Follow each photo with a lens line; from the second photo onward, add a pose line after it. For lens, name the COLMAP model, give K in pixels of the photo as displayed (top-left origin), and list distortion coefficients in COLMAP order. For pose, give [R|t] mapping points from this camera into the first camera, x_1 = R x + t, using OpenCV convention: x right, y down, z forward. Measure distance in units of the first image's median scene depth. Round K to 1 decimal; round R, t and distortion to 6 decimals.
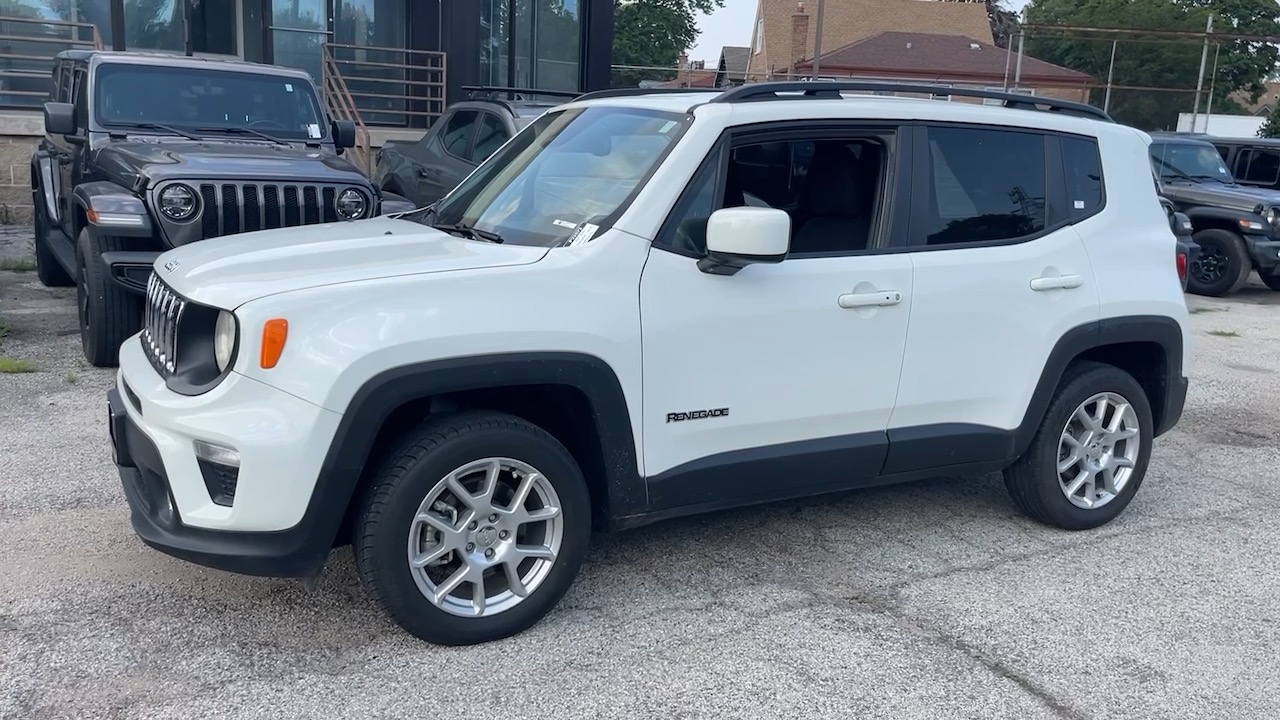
lens RADIAL K [[1110.7, 0, 646.1], [0, 1110.7, 356.4], [0, 0, 1]] dist [0.053964, -0.048092]
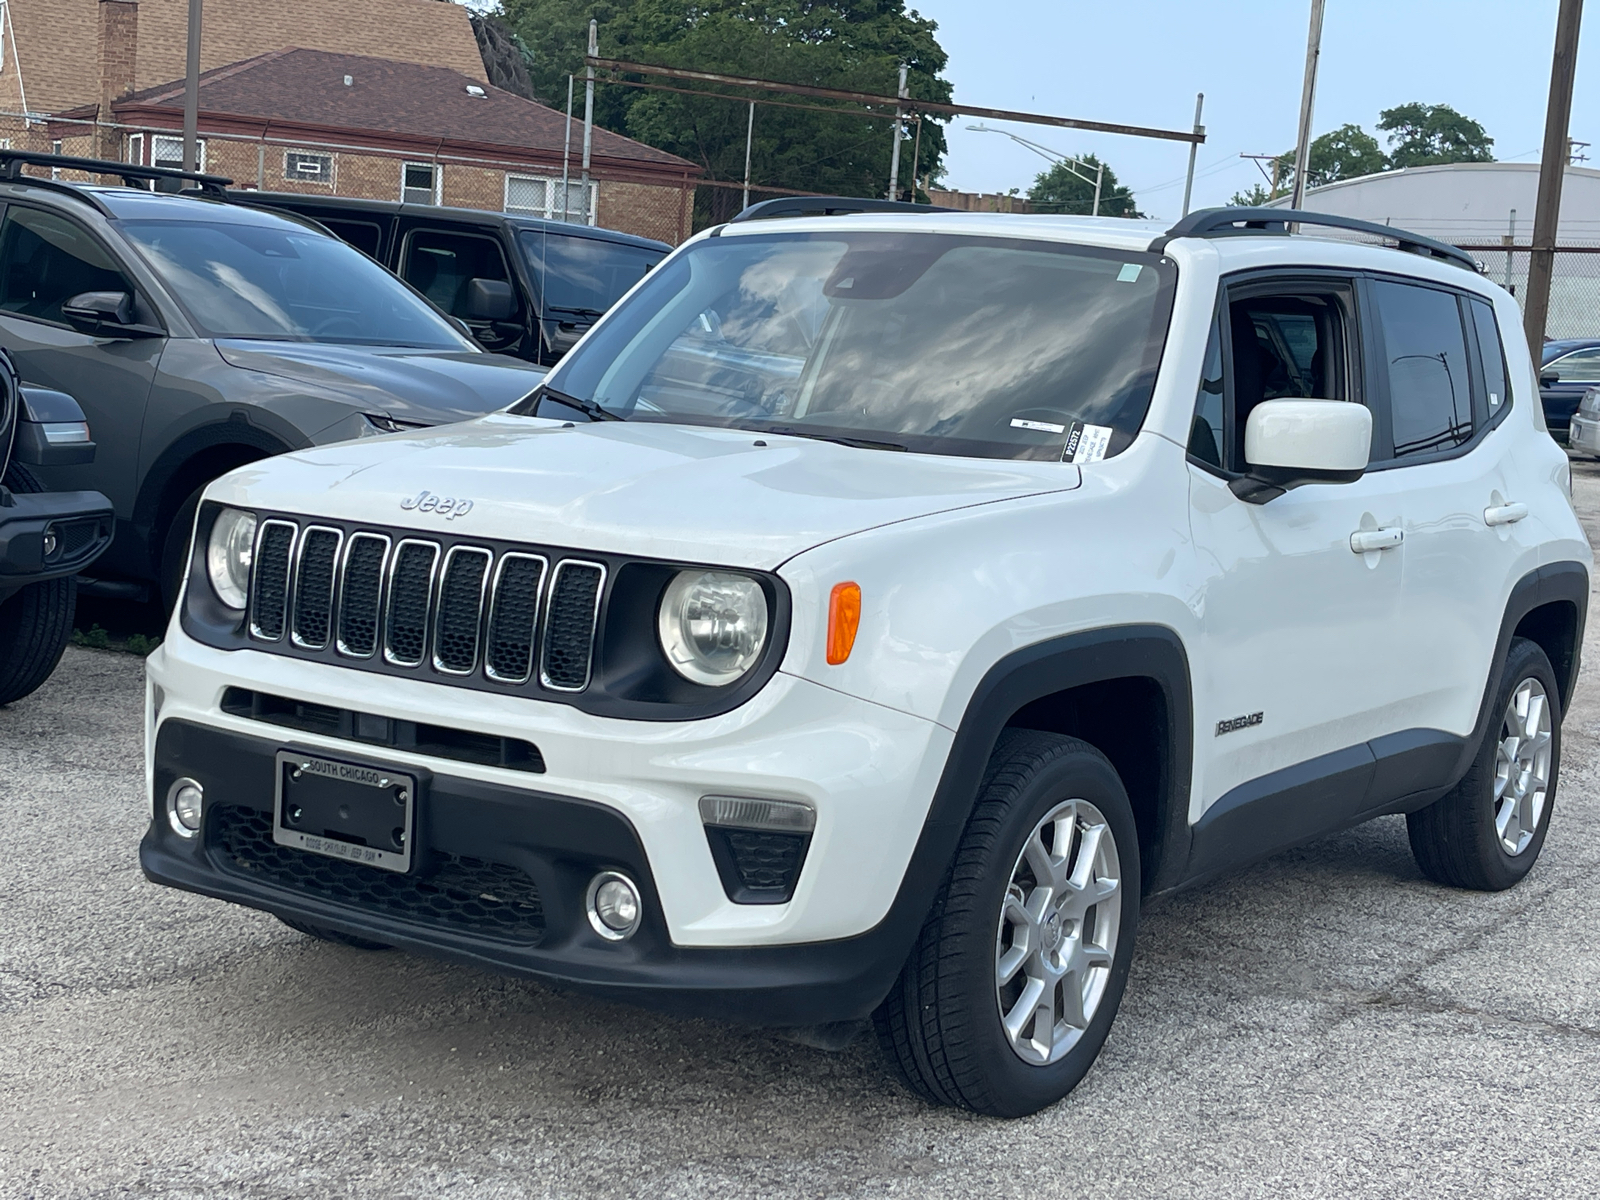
lens RADIAL K [[2398.0, 0, 803.0], [0, 2398.0, 602.3], [0, 0, 1]] dist [0.057923, 0.000000]
pose [[0.892592, -0.035479, 0.449468, -0.719052], [0.059769, 0.997412, -0.039962, 0.021623], [-0.446887, 0.062534, 0.892402, -0.111197]]
